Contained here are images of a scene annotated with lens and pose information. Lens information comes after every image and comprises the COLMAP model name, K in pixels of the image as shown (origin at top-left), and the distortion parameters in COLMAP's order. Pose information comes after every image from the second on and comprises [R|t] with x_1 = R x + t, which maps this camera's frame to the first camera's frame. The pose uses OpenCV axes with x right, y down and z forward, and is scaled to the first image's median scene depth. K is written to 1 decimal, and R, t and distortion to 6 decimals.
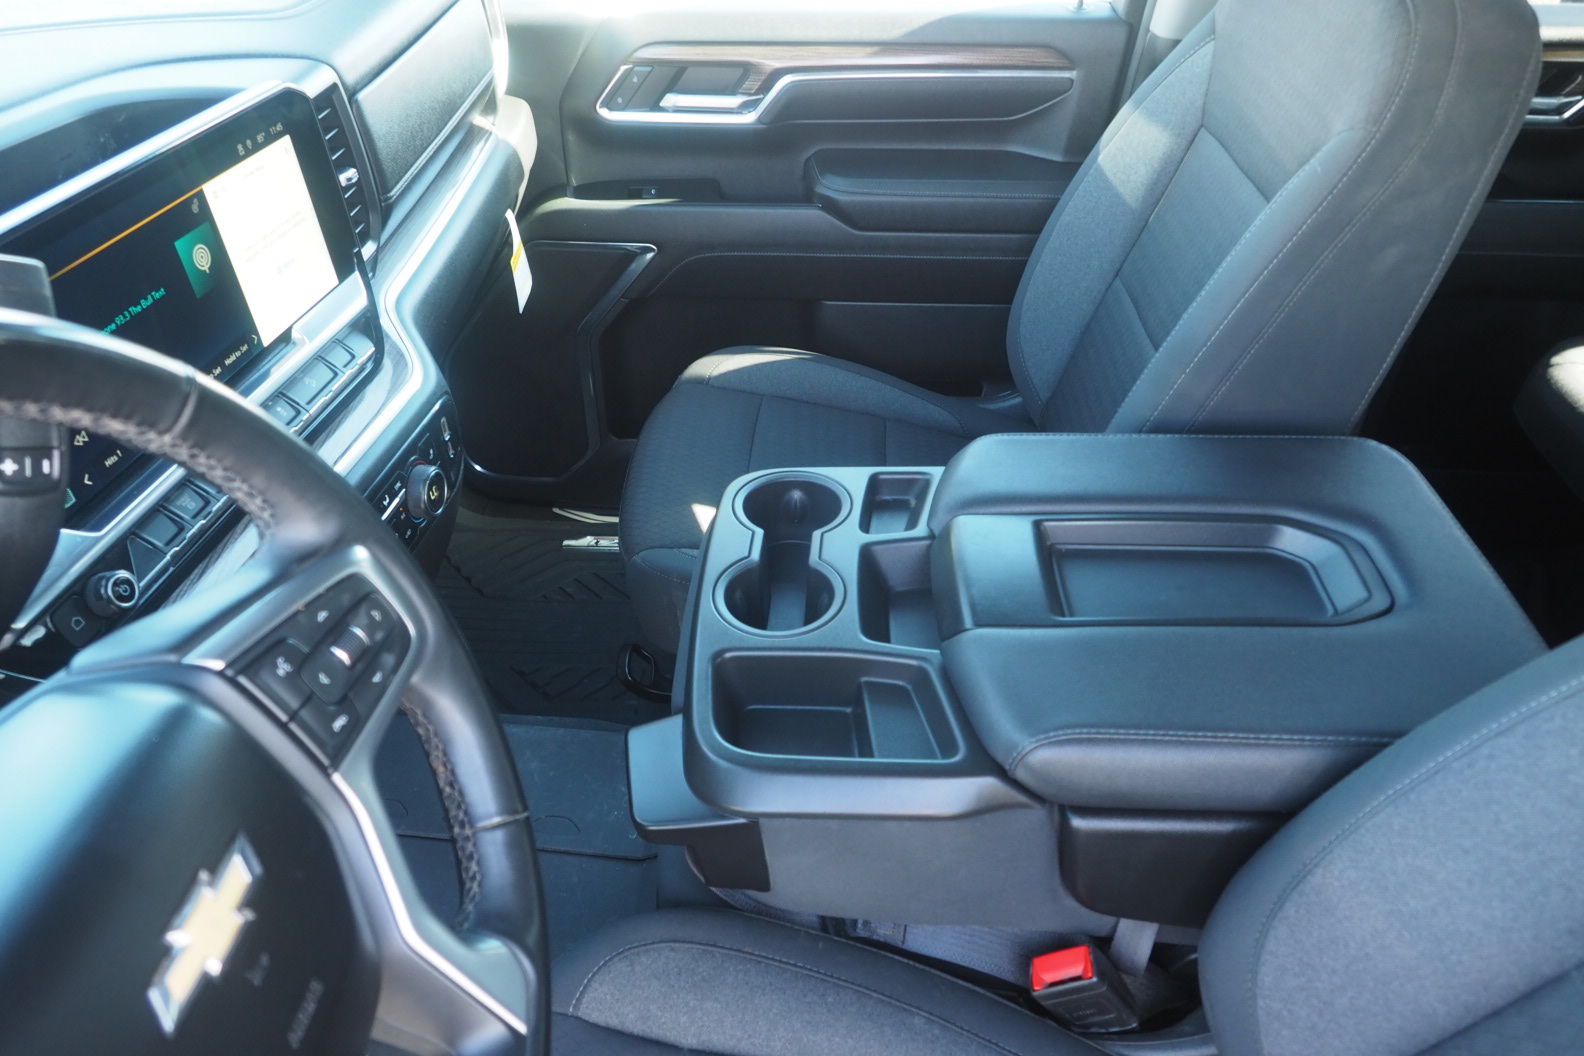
lens RADIAL K [[1131.0, 0, 795.7], [0, 1131.0, 558.0], [0, 0, 1]] dist [-0.013272, -0.001570]
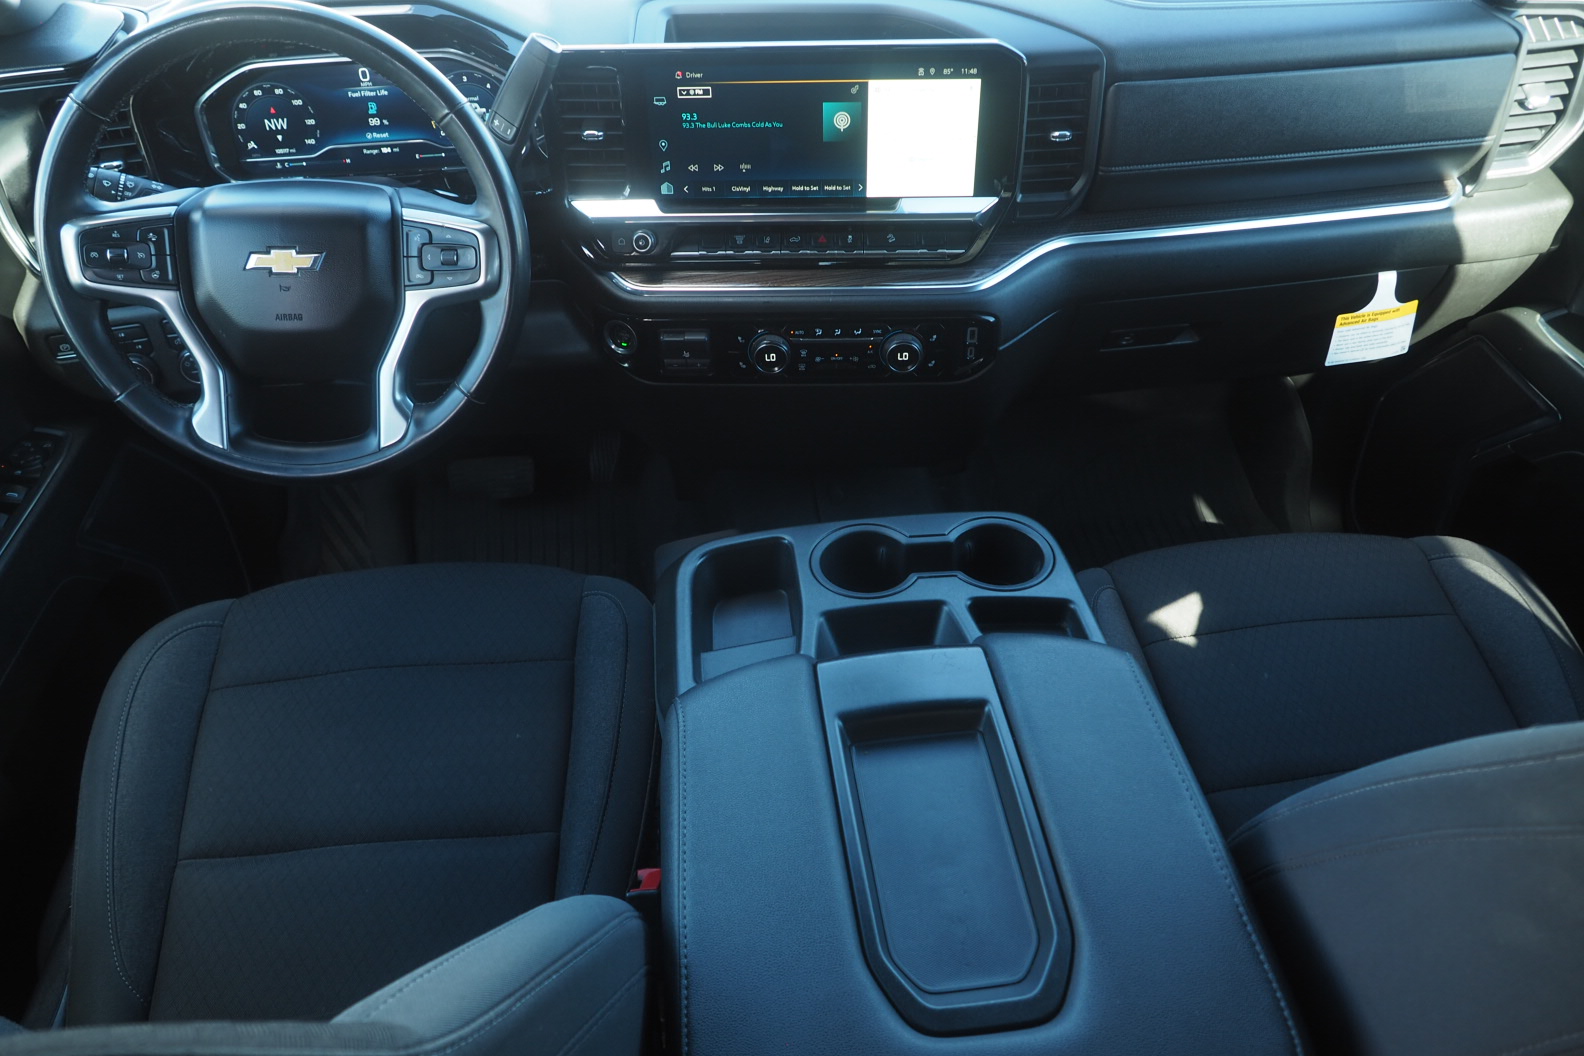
lens RADIAL K [[1078.3, 0, 792.0], [0, 1078.3, 528.0], [0, 0, 1]] dist [-0.004223, 0.004564]
pose [[0.156775, 0.653202, -0.740776, 0.876636], [-0.586287, 0.665147, 0.462435, -0.513966], [0.794789, 0.361809, 0.487242, 0.409716]]
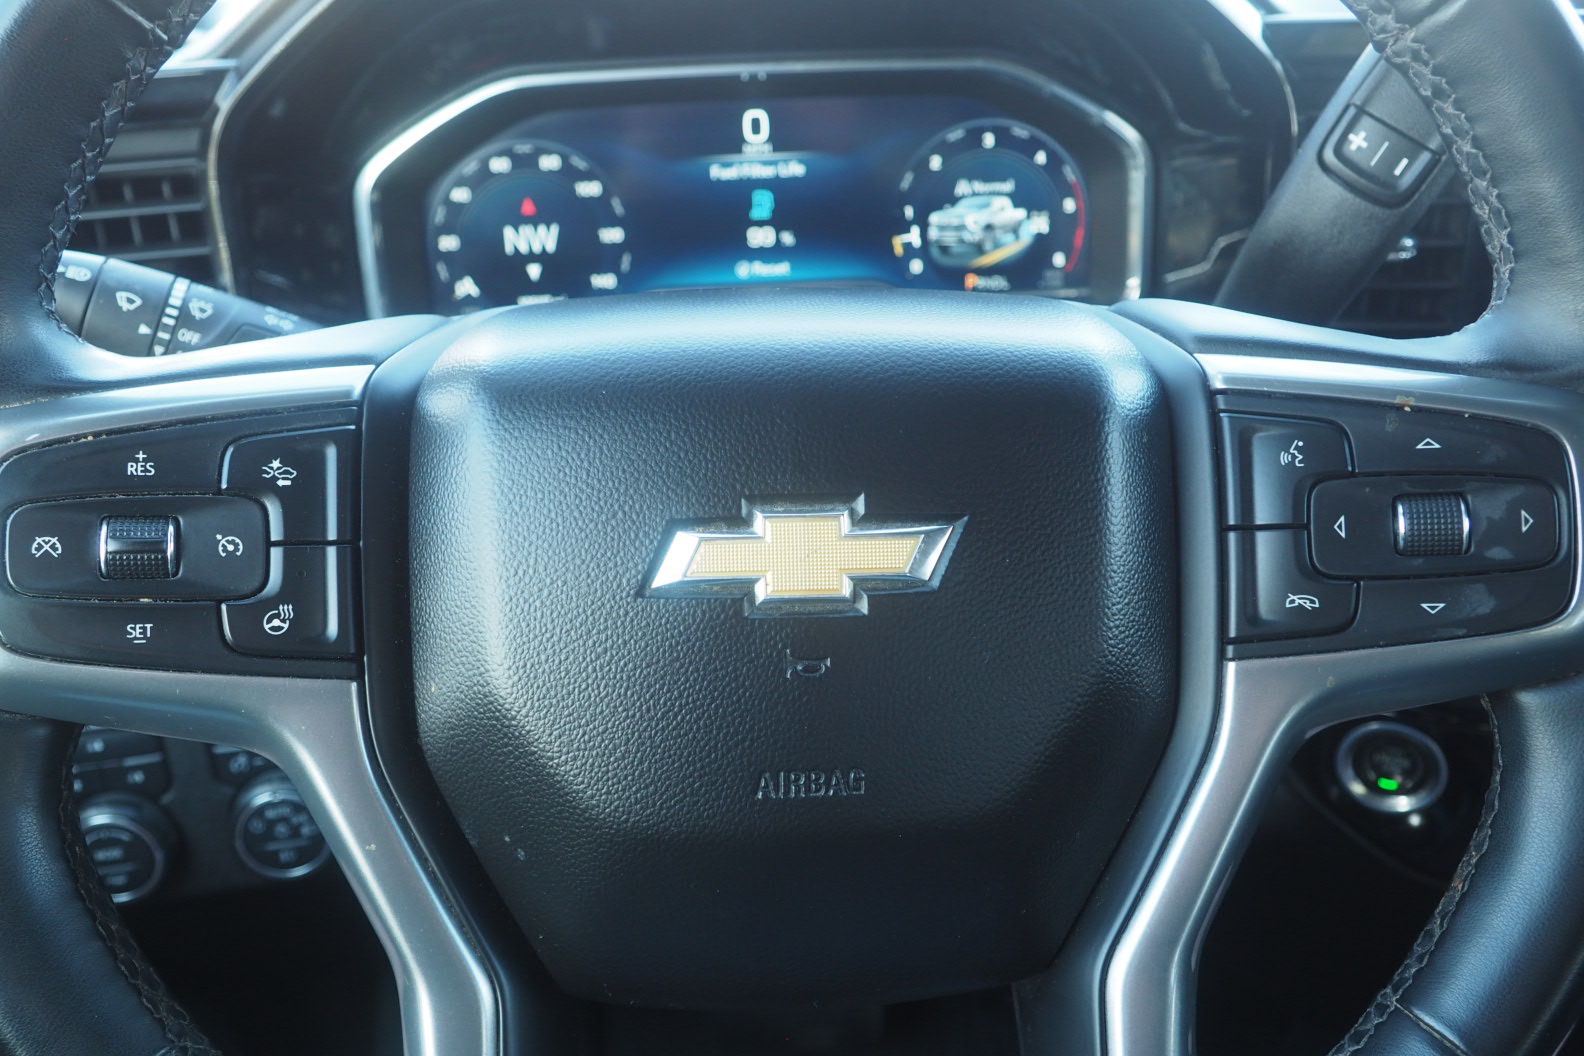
lens RADIAL K [[1313.6, 0, 883.7], [0, 1313.6, 531.7], [0, 0, 1]] dist [0.030329, -0.080032]
pose [[0.172418, 0.436099, -0.883227, 0.059430], [-0.581327, 0.768904, 0.266169, 0.036962], [0.795192, 0.467551, 0.386089, 0.314045]]
